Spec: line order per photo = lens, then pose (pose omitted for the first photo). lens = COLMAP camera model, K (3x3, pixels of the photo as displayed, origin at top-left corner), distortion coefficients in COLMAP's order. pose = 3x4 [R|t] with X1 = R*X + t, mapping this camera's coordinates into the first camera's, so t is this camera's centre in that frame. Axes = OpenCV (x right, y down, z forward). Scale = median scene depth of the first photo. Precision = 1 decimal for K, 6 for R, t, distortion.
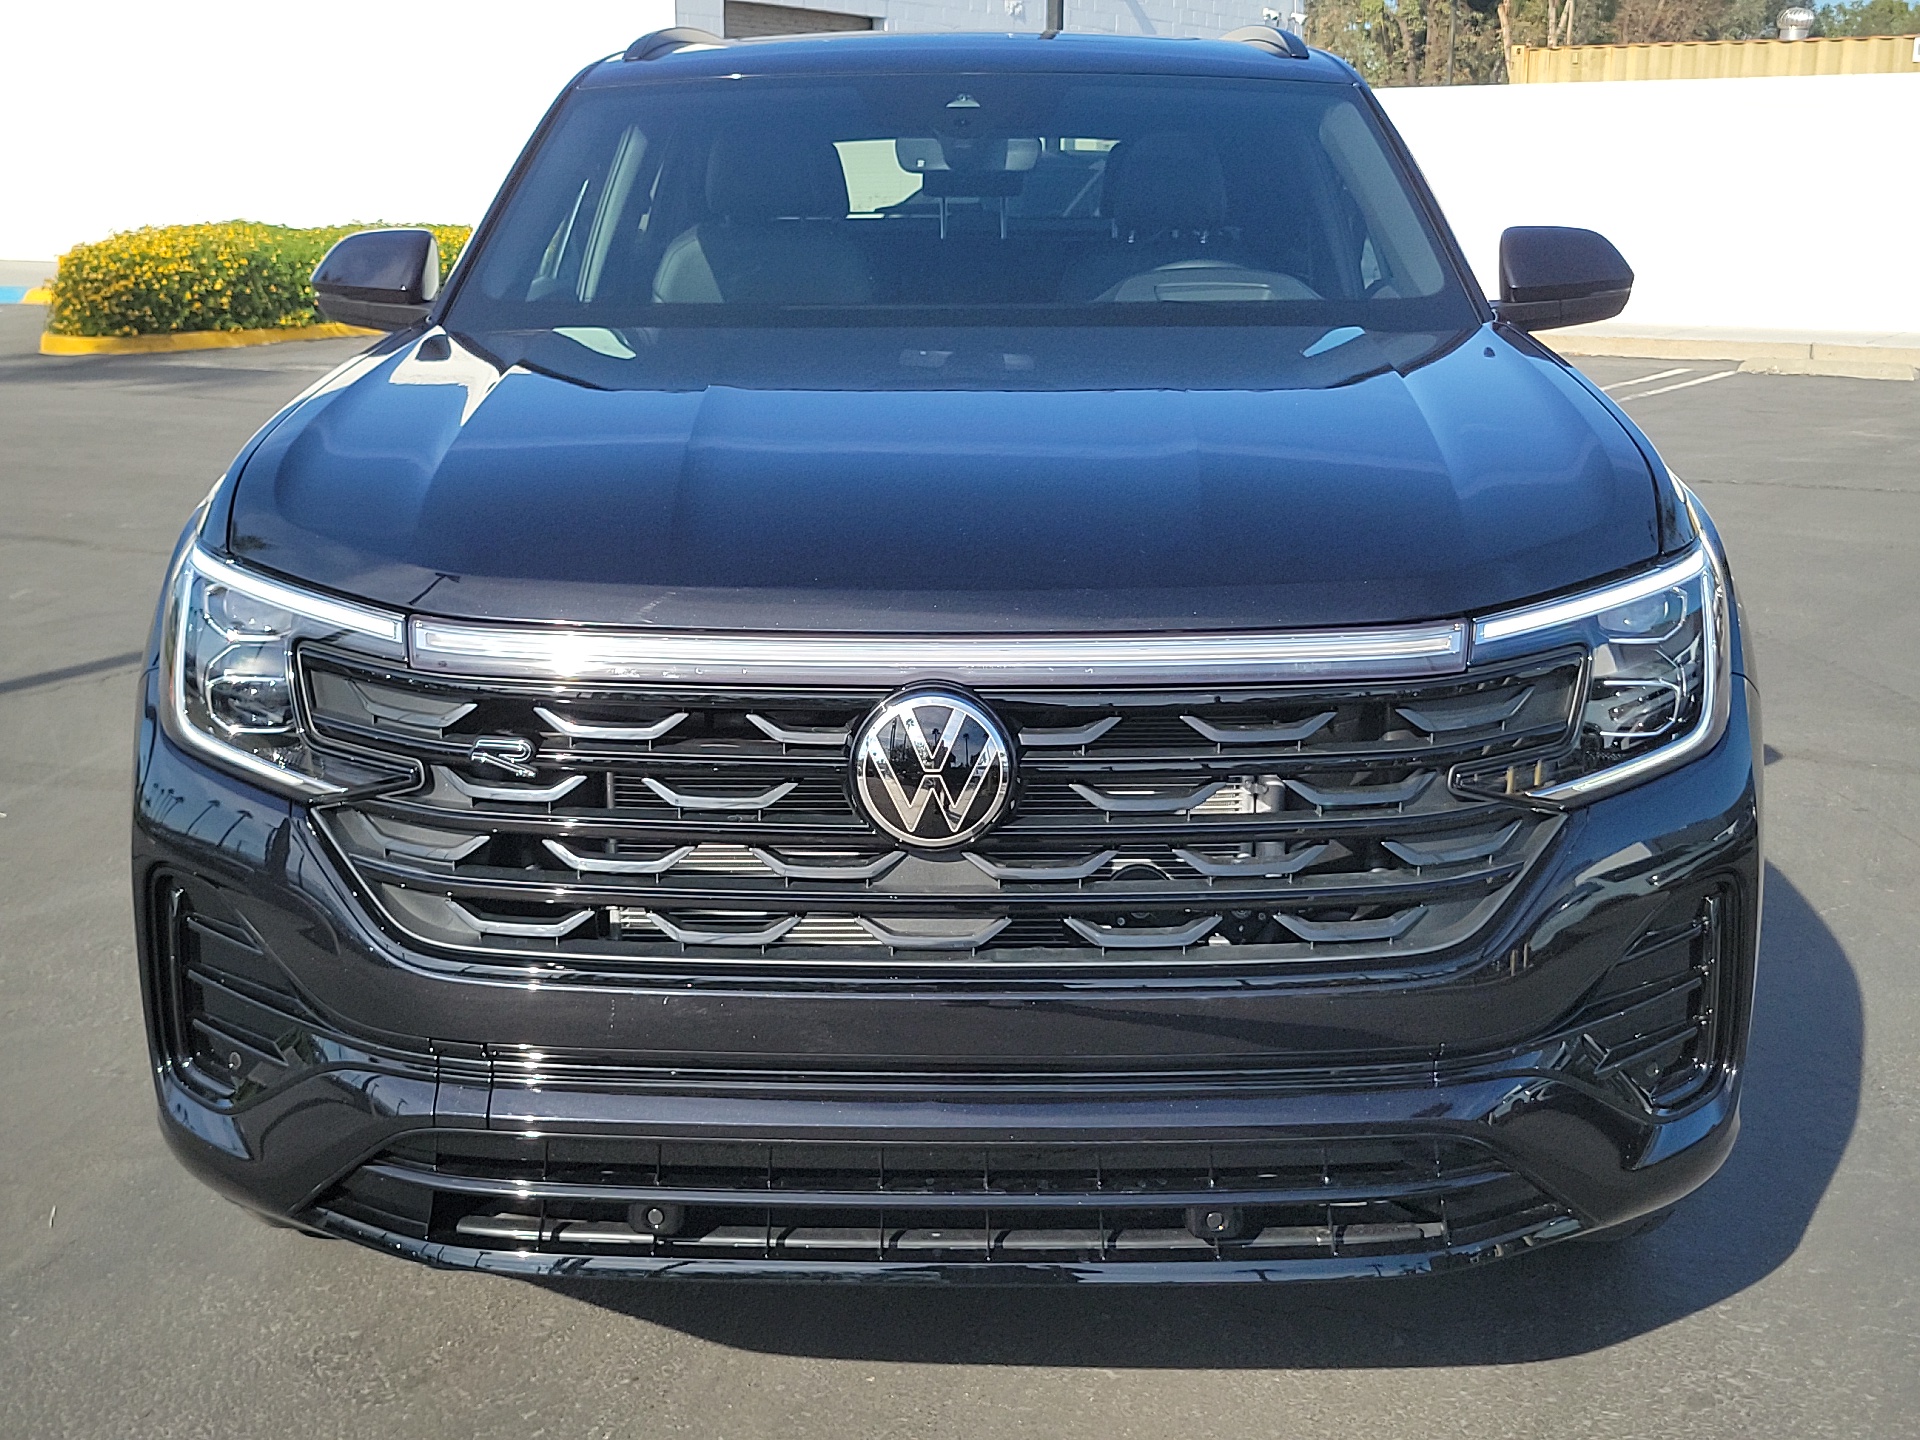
lens RADIAL K [[1447.6, 0, 962.6], [0, 1447.6, 736.4], [0, 0, 1]] dist [0.018012, -0.003375]
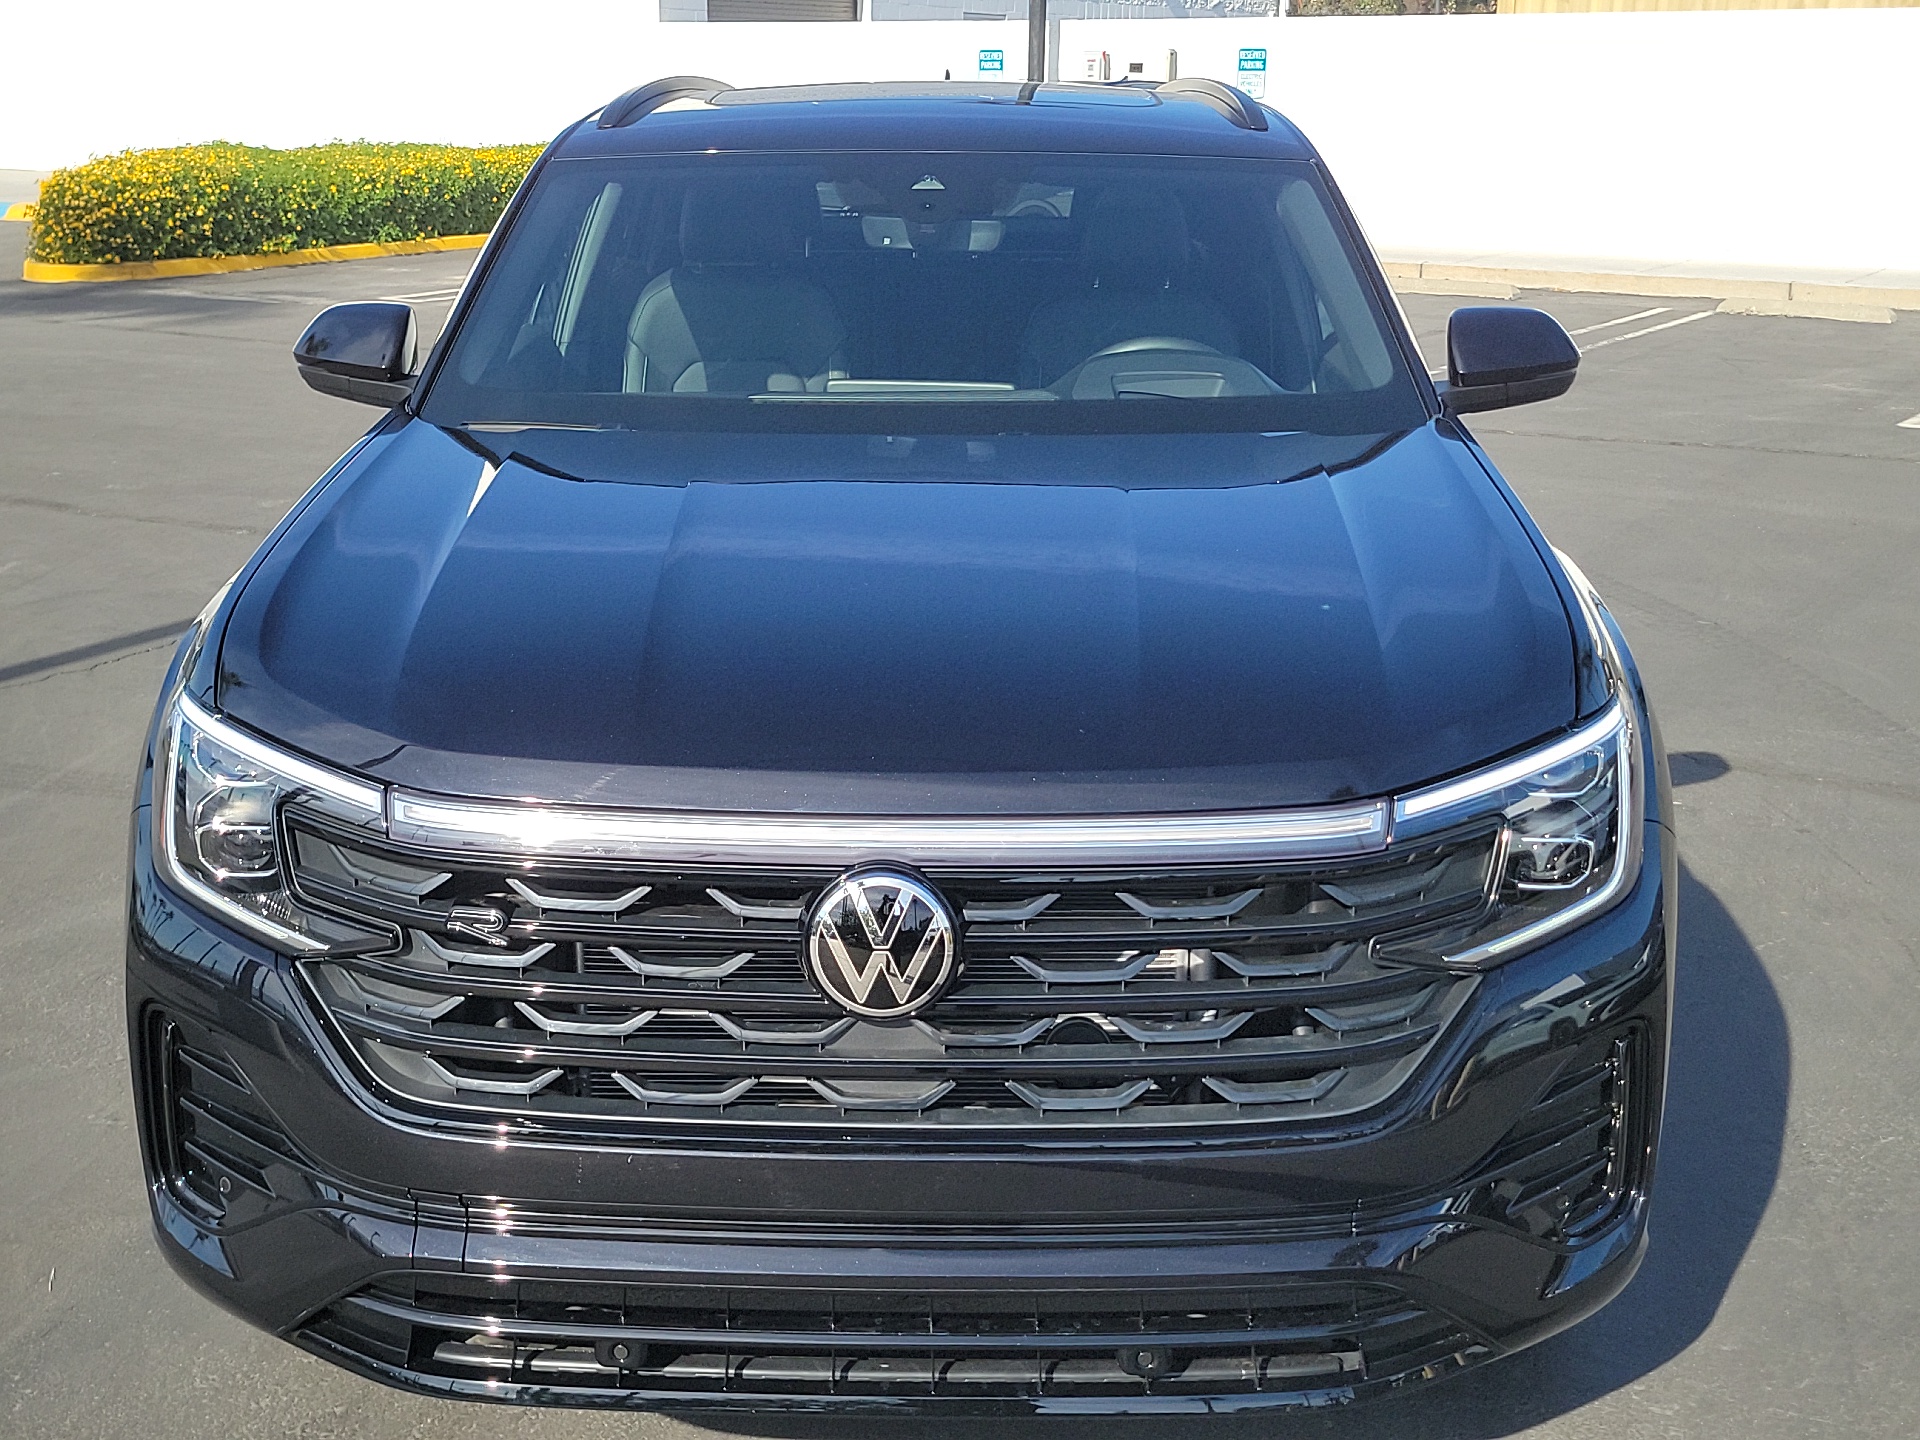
lens RADIAL K [[1425.4, 0, 938.9], [0, 1425.4, 729.0], [0, 0, 1]] dist [0.022400, -0.005707]
pose [[0.999987, 0.005188, 0.000198, 0.017843], [-0.005191, 0.999629, 0.026723, -0.143283], [-0.000059, -0.026724, 0.999643, -0.036184]]
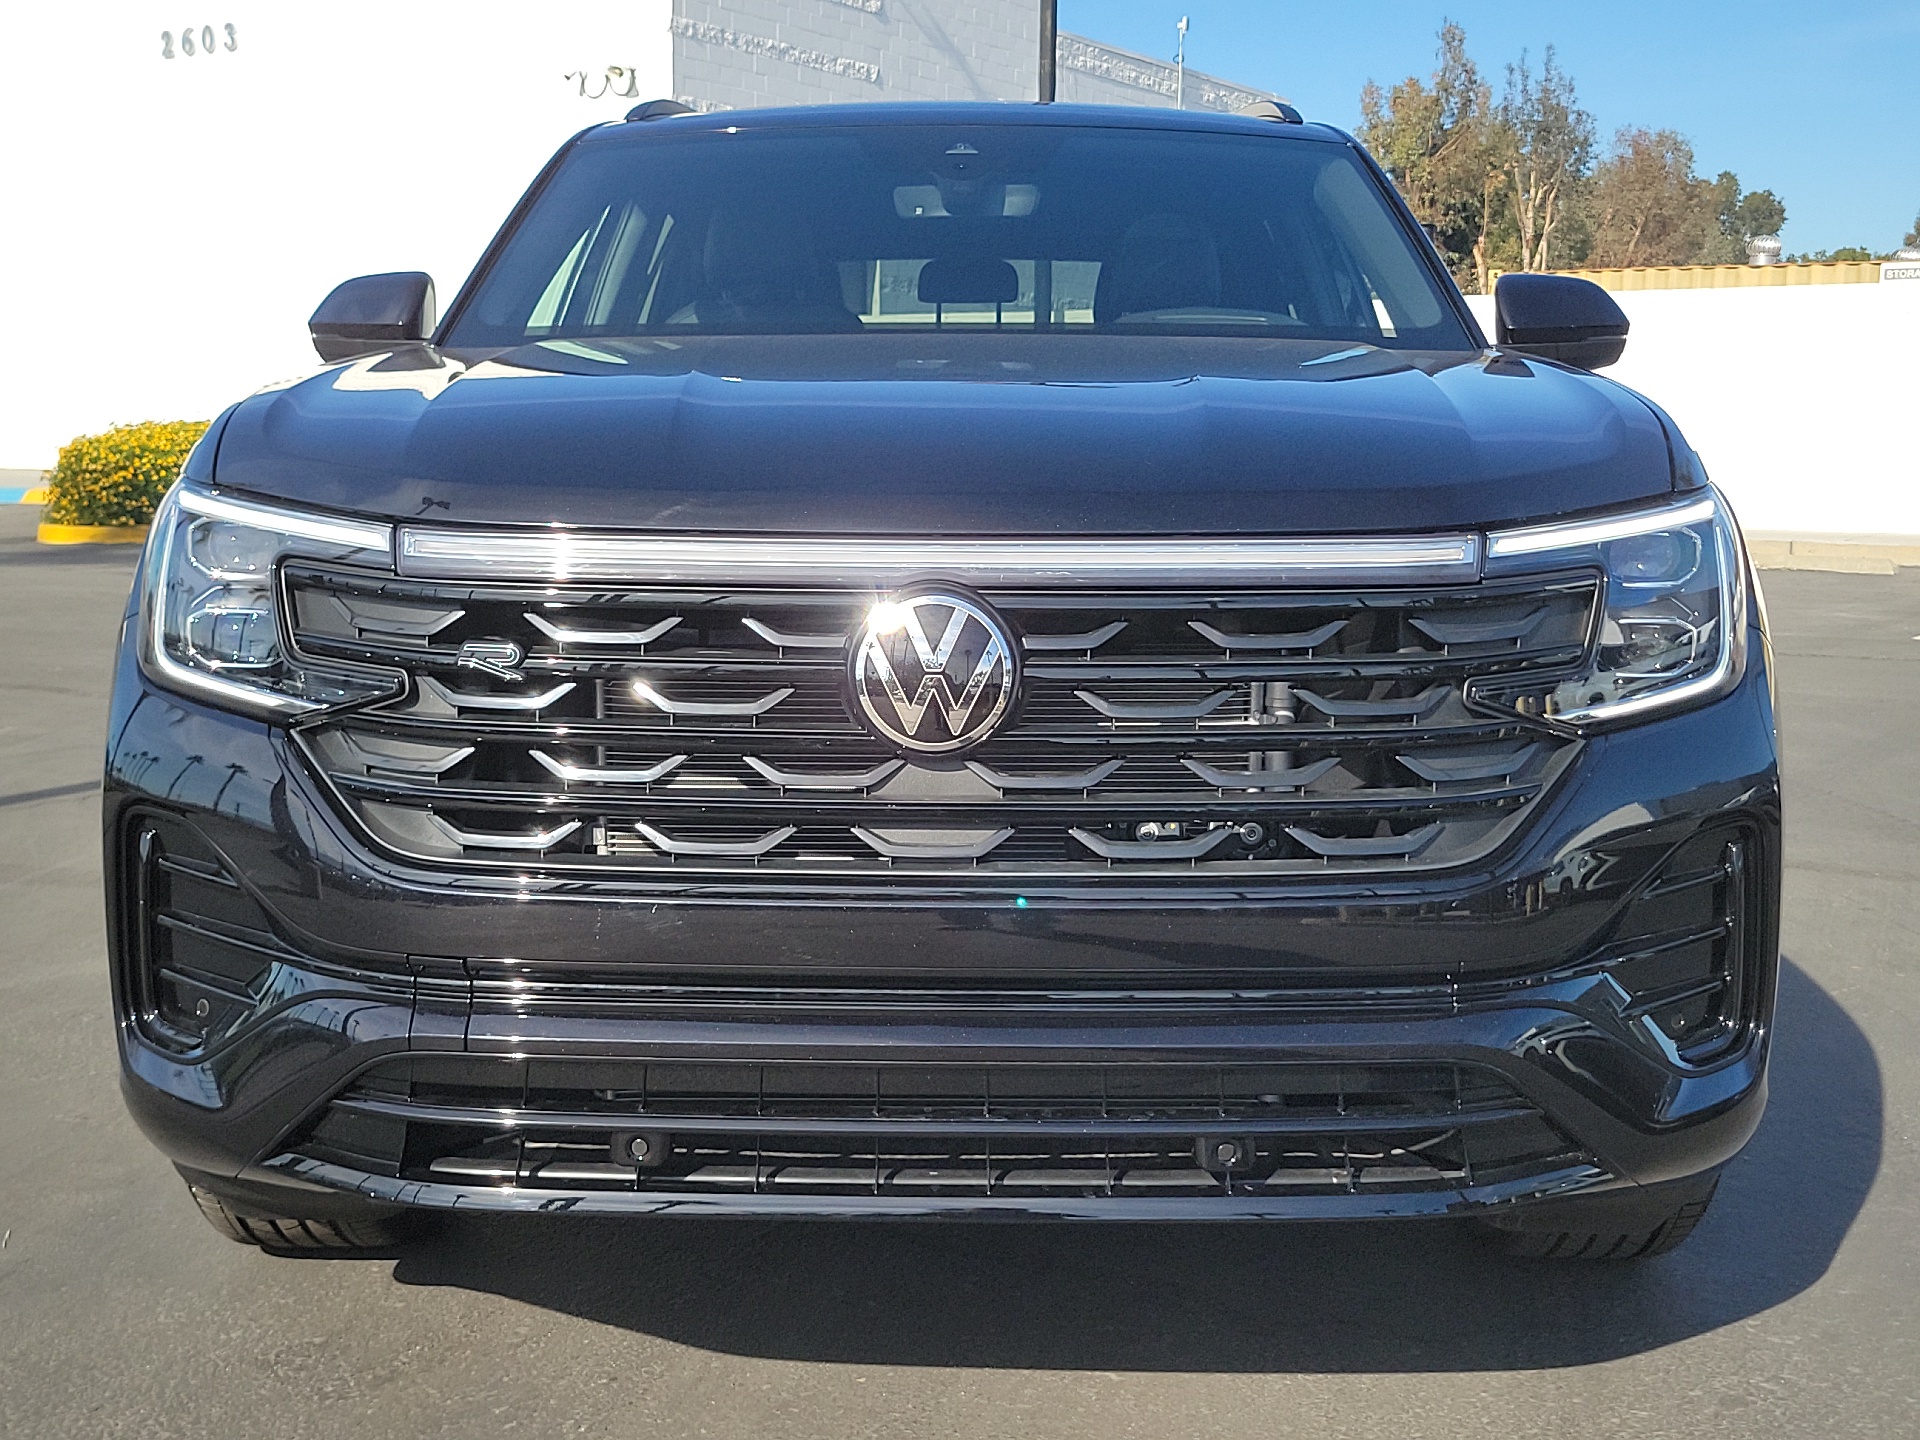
lens RADIAL K [[1457.6, 0, 959.2], [0, 1457.6, 814.8], [0, 0, 1]] dist [0.018688, -0.004206]
pose [[0.999975, 0.005295, 0.004621, -0.006714], [-0.005007, 0.998175, -0.060184, 0.155993], [-0.004932, 0.060160, 0.998177, 0.026538]]
